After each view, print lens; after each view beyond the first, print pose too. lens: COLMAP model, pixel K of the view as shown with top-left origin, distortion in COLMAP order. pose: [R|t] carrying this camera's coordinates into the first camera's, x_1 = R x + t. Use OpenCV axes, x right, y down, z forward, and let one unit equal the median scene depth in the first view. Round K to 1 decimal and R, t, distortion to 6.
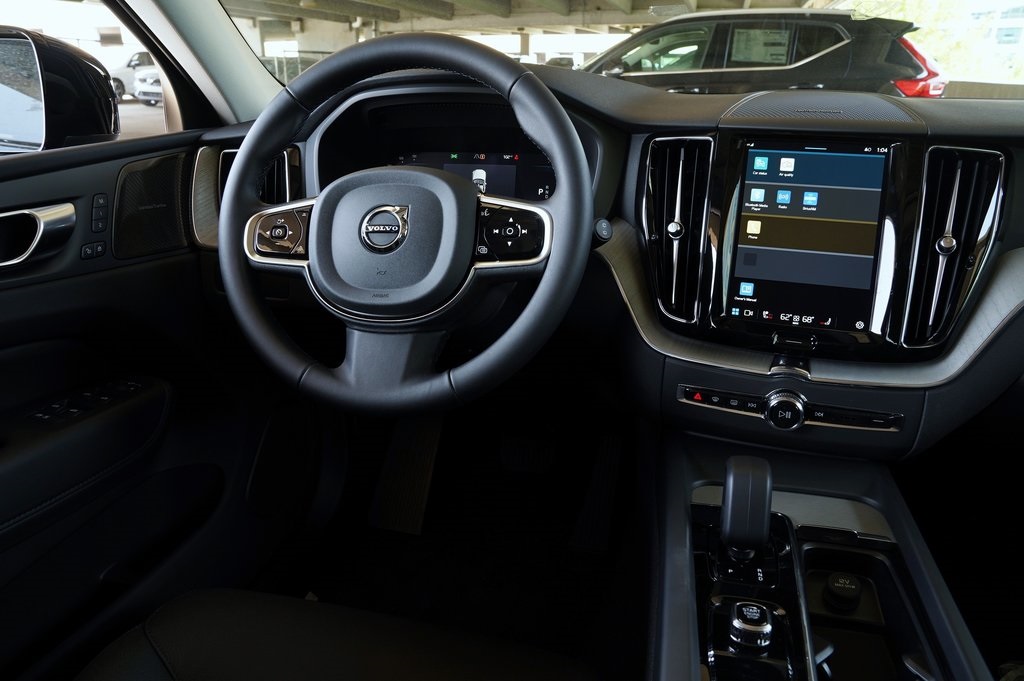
lens RADIAL K [[708.1, 0, 512.0], [0, 708.1, 340.5], [0, 0, 1]] dist [-0.134810, 0.095835]
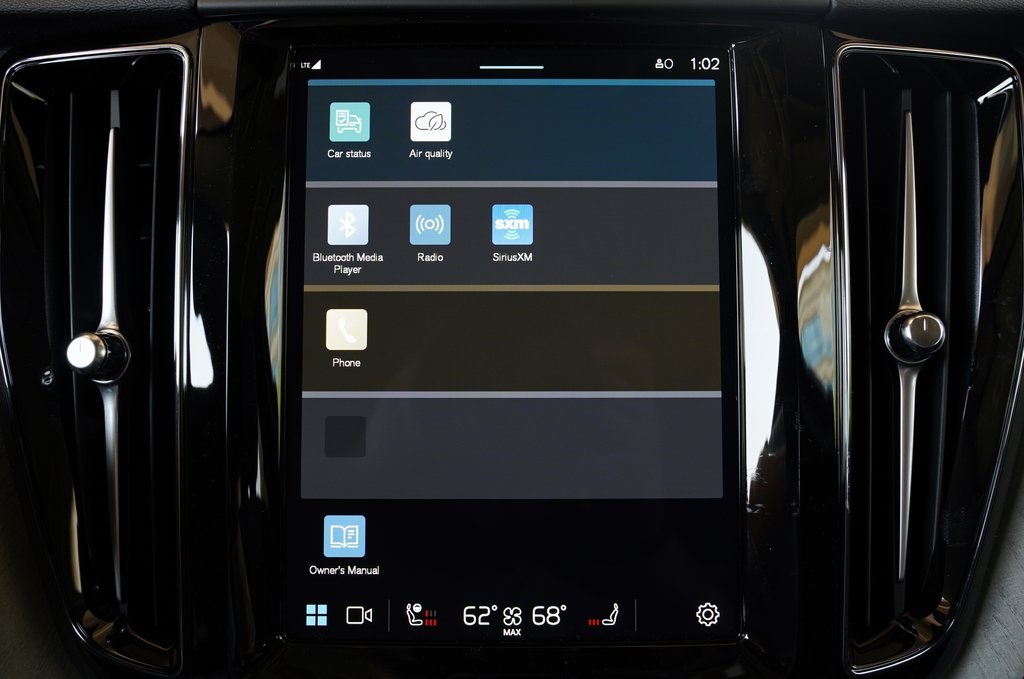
lens RADIAL K [[937.0, 0, 512.0], [0, 937.0, 339.5], [0, 0, 1]] dist [-0.038527, 0.009855]
pose [[0.928449, -0.097045, 0.358560, 0.273730], [0.122271, 0.991321, -0.048303, -0.132975], [-0.350760, 0.088688, 0.932256, 0.605312]]
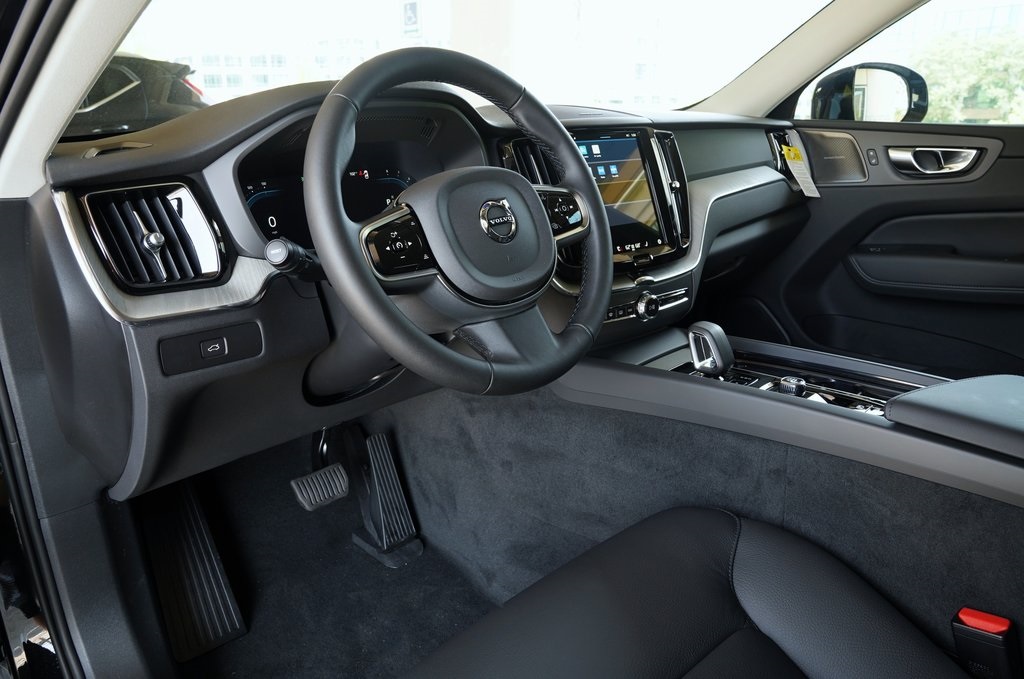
lens RADIAL K [[708.1, 0, 512.0], [0, 708.1, 339.5], [0, 0, 1]] dist [-0.134810, 0.095835]
pose [[0.529006, -0.269374, 0.804730, -1.025189], [0.316651, 0.942452, 0.107318, -0.089474], [-0.787328, 0.198046, 0.583860, 0.348898]]
